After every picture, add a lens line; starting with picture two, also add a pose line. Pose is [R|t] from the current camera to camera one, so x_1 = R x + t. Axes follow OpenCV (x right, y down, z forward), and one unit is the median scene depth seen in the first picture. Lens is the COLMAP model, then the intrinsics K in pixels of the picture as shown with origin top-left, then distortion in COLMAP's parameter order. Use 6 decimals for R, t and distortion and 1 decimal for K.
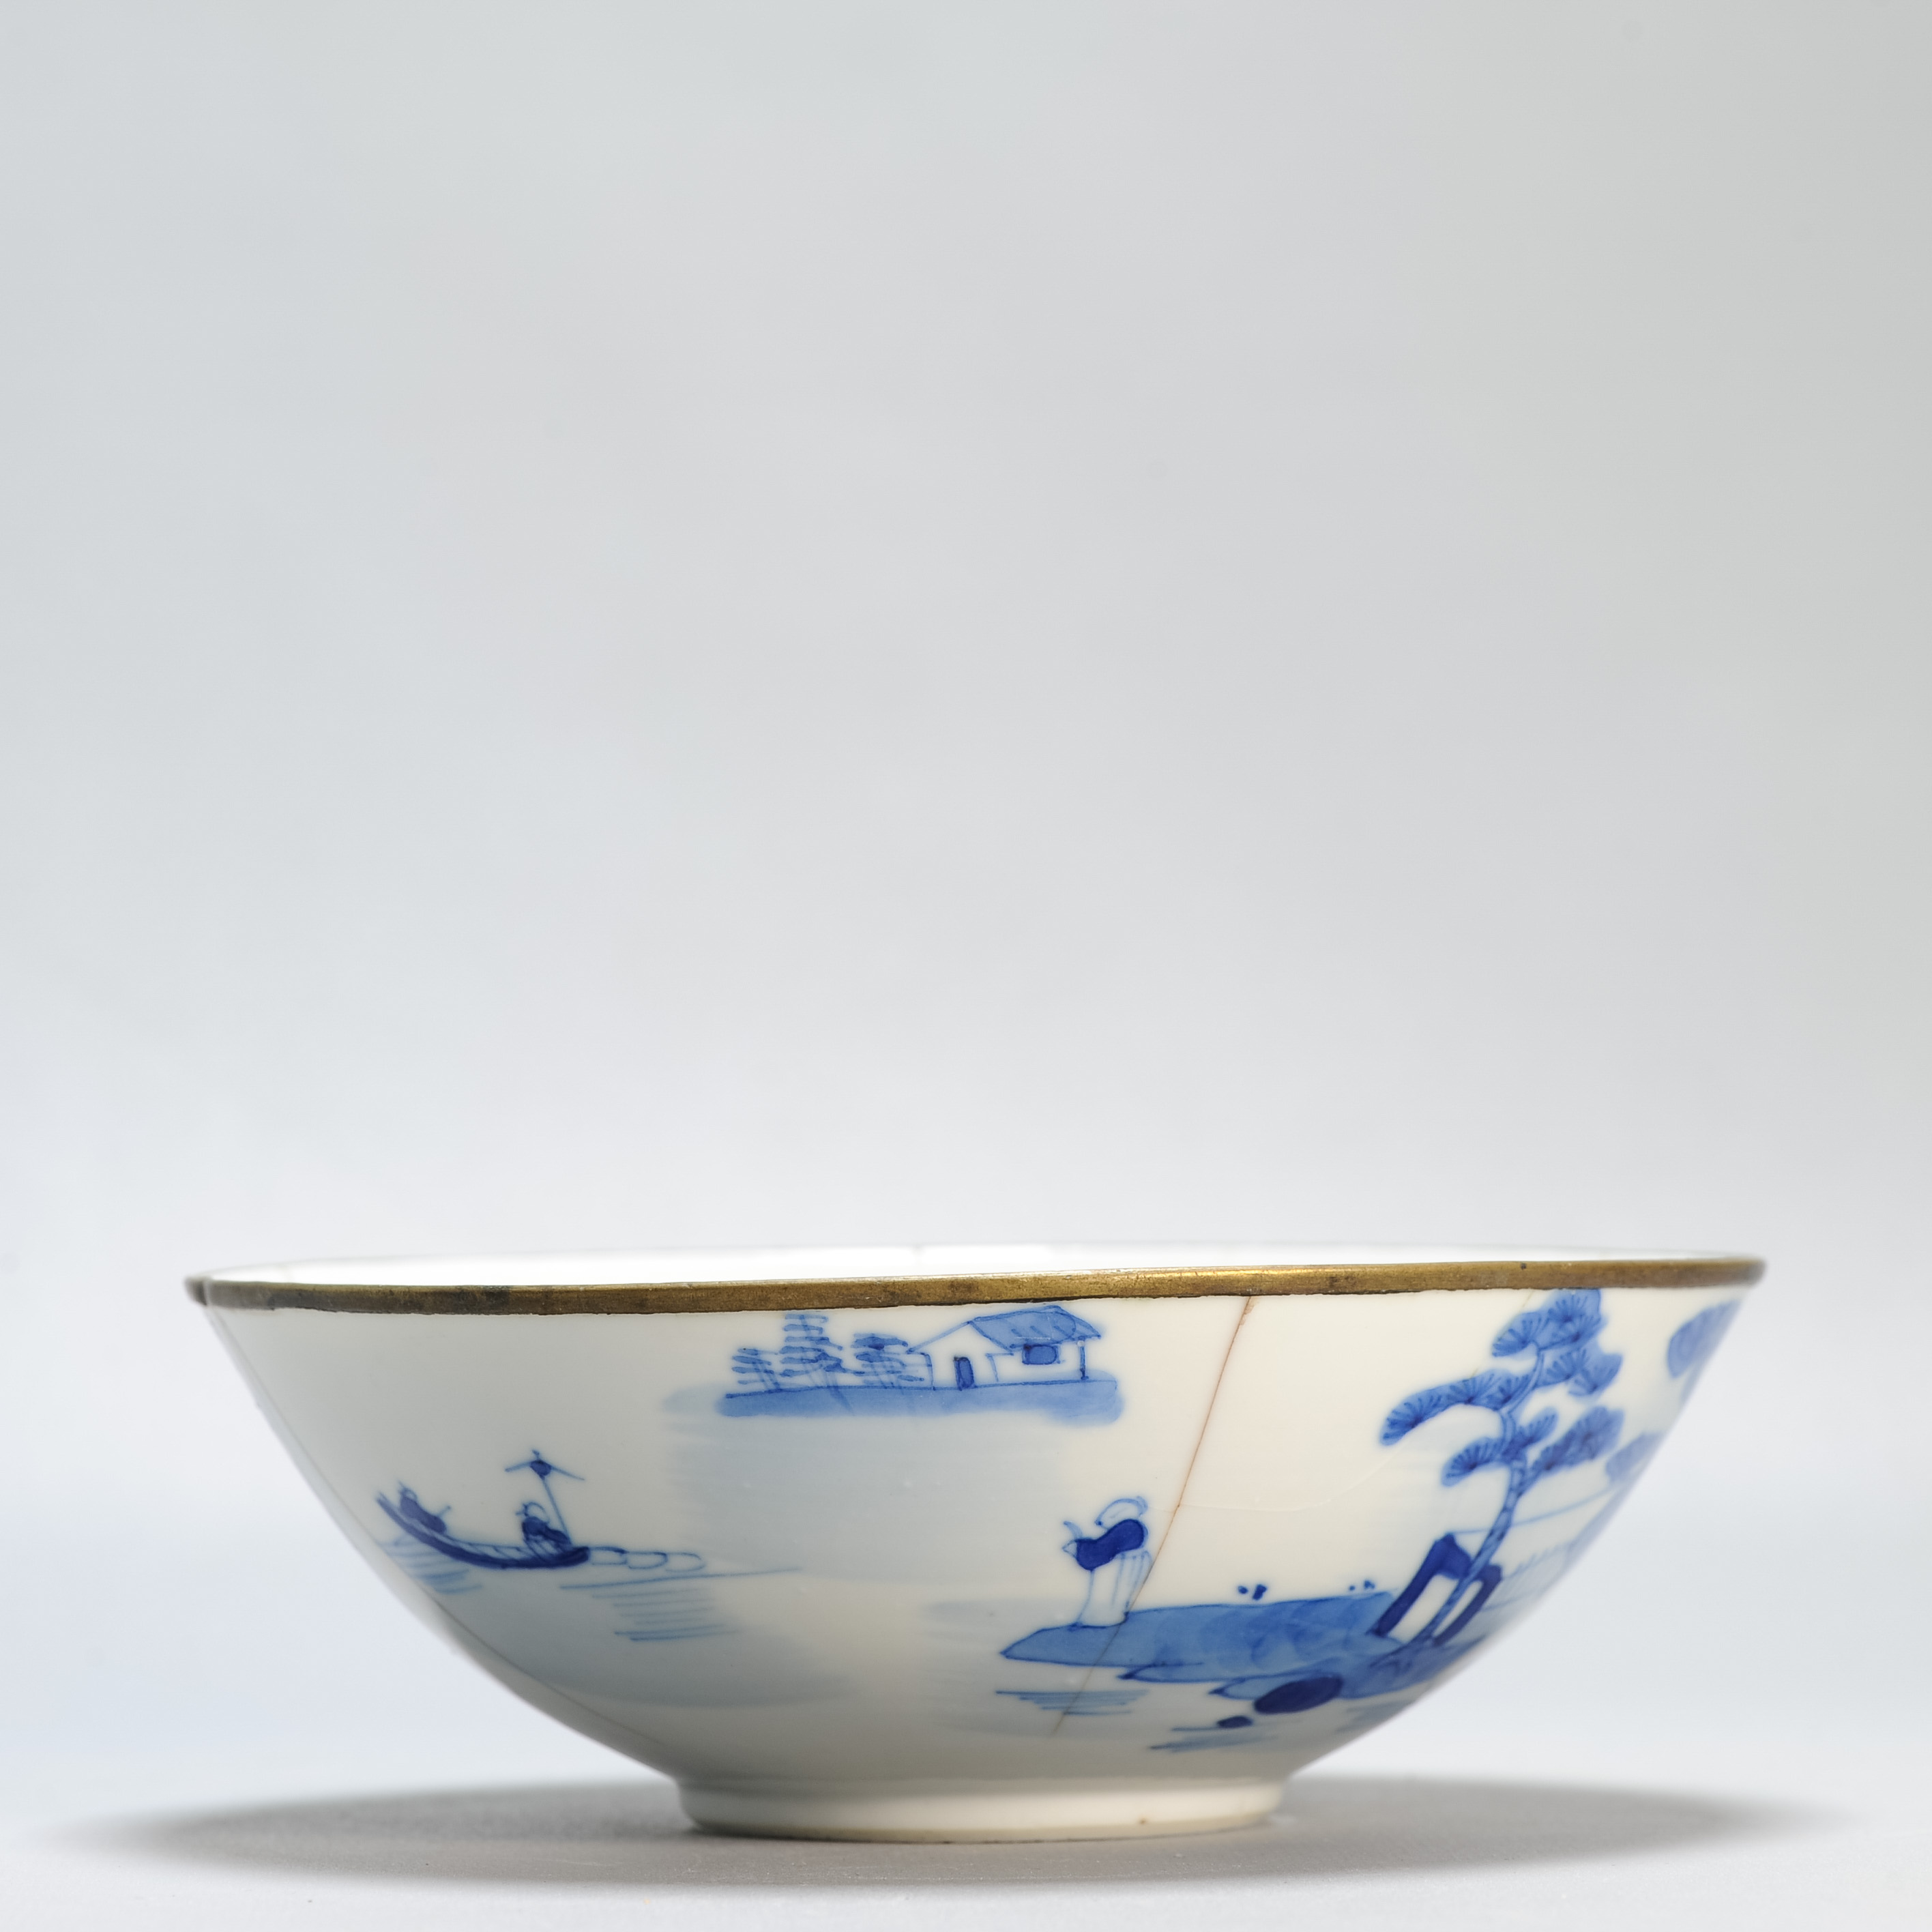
lens RADIAL K [[9617.9, 0, 966.0], [0, 9617.9, 966.0], [0, 0, 1]] dist [-0.172729, -0.968555]
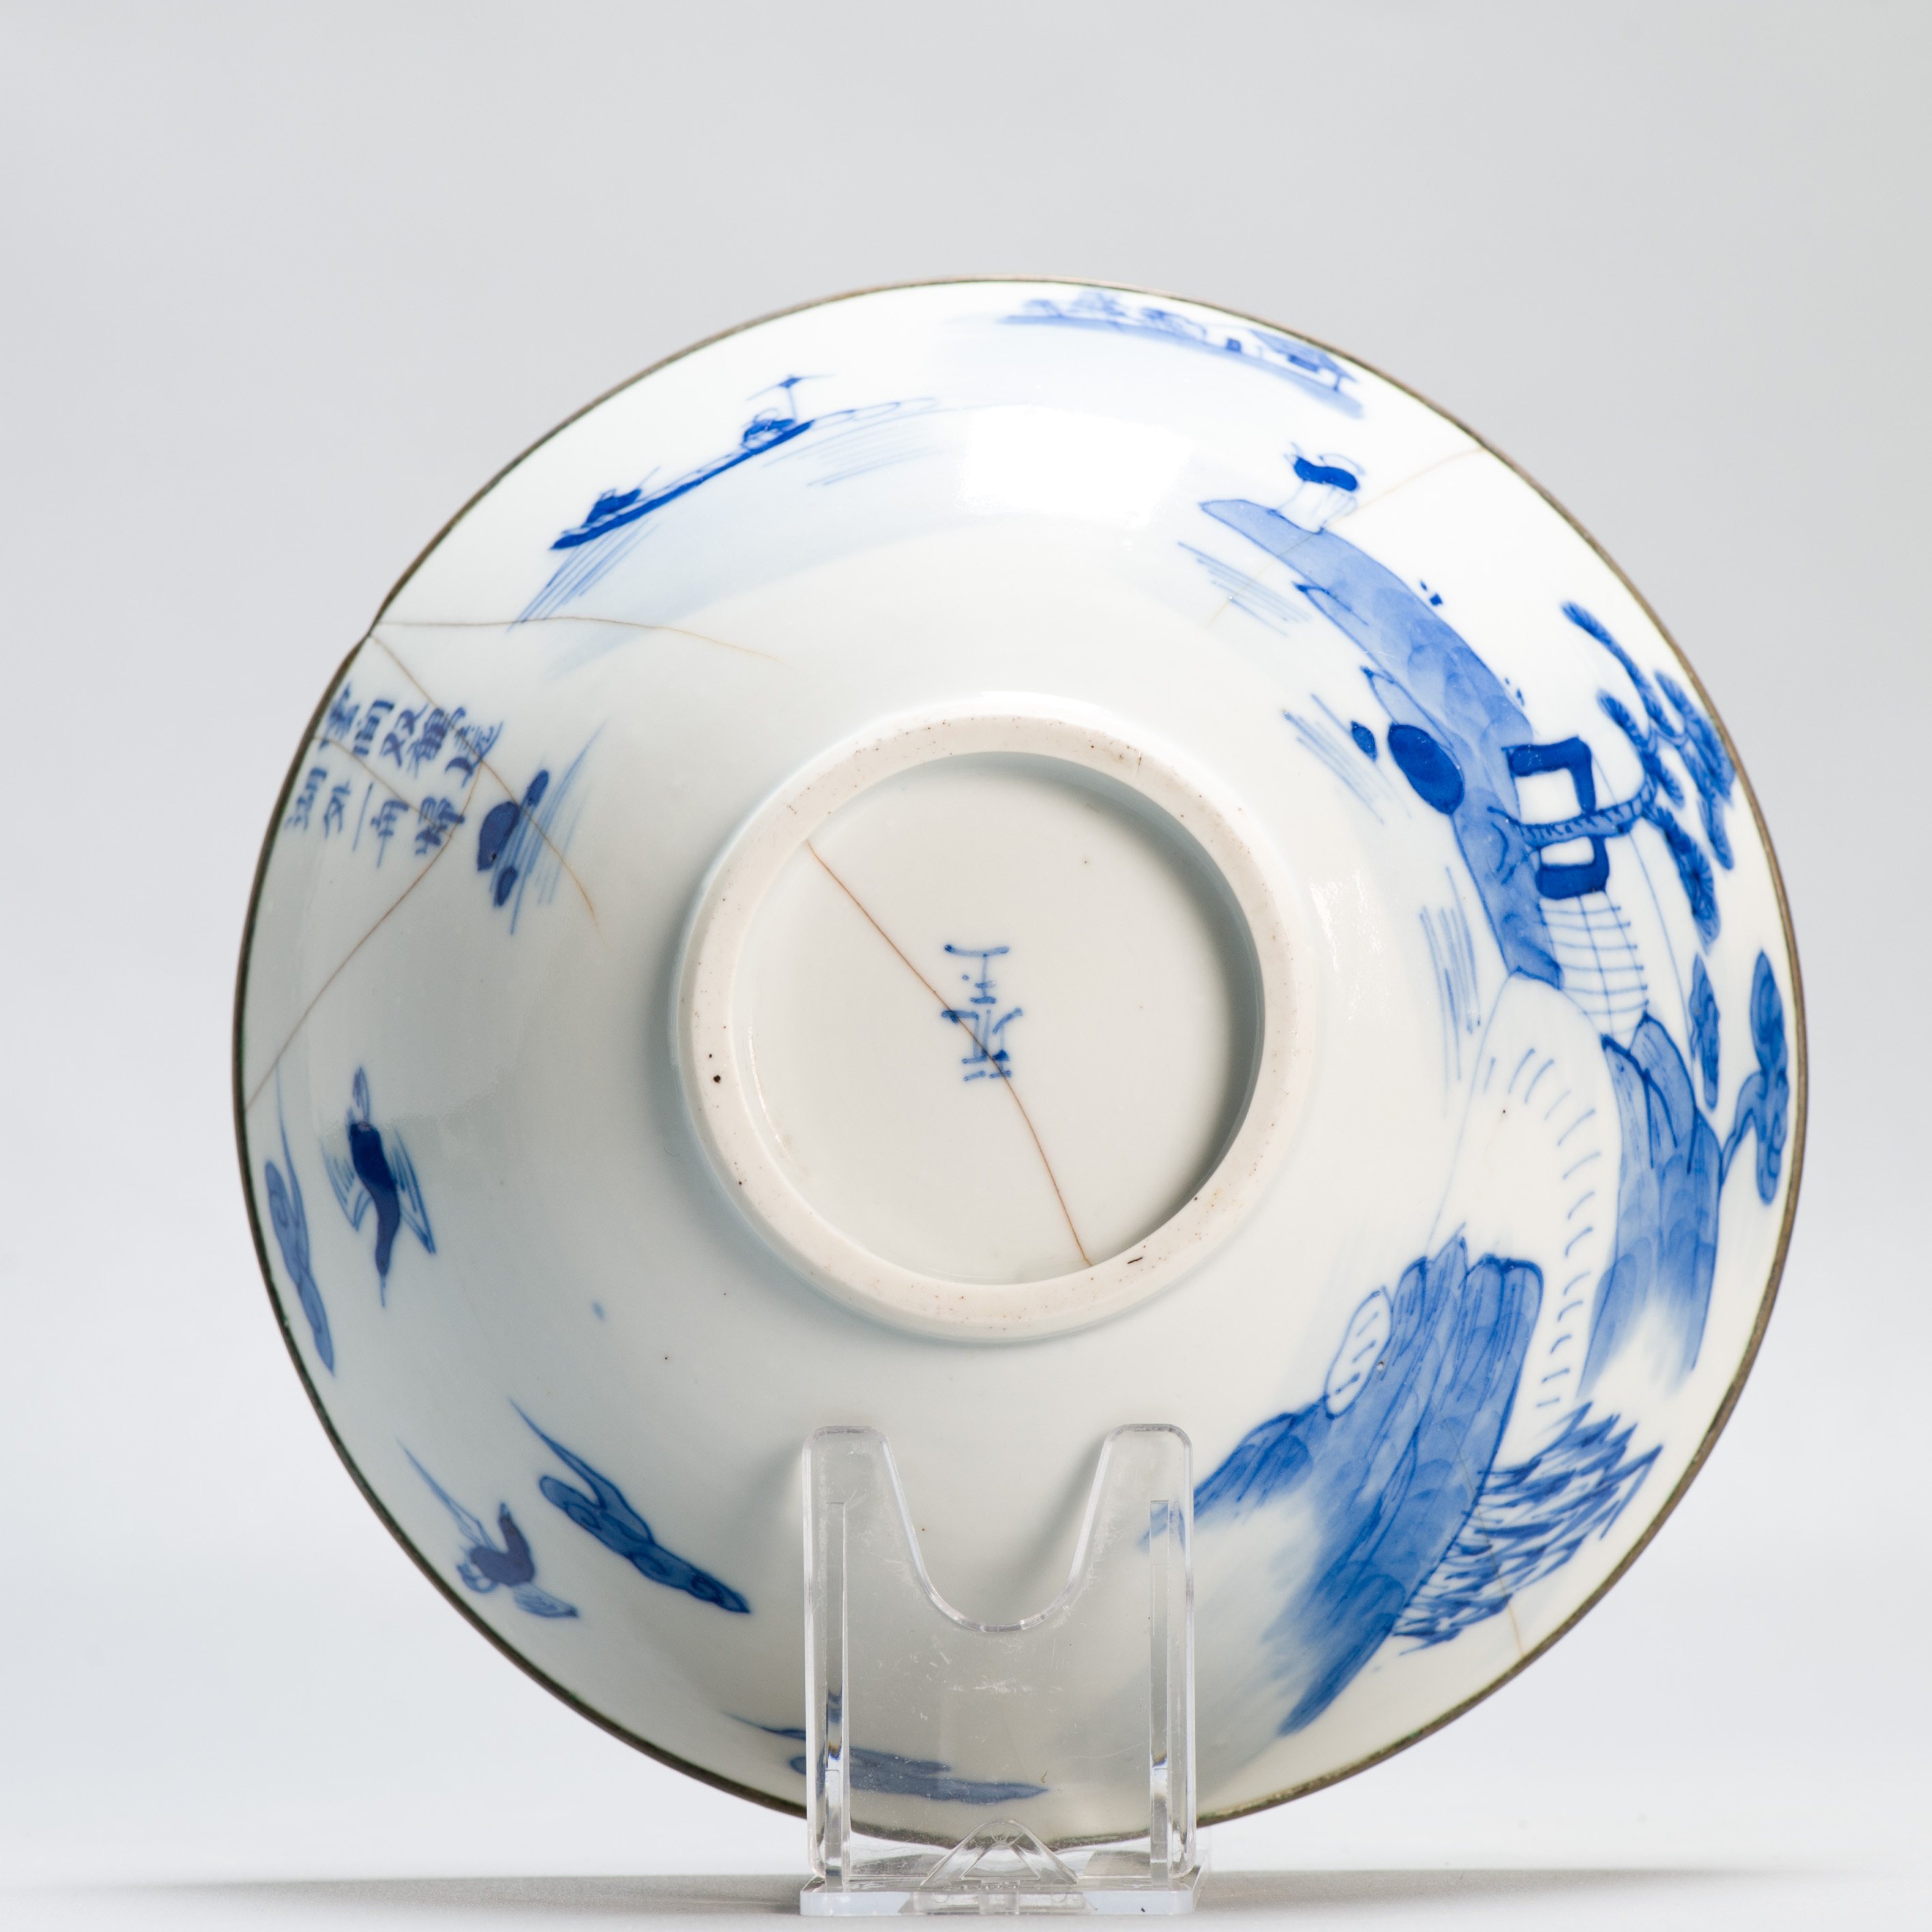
lens RADIAL K [[9617.9, 0, 966.0], [0, 9617.9, 966.0], [0, 0, 1]] dist [-0.172729, -0.968555]
pose [[0.949171, 0.305142, -0.077219, 0.074157], [-0.059828, -0.065955, -0.996027, 1.089189], [-0.309023, 0.950020, -0.044346, 1.099883]]
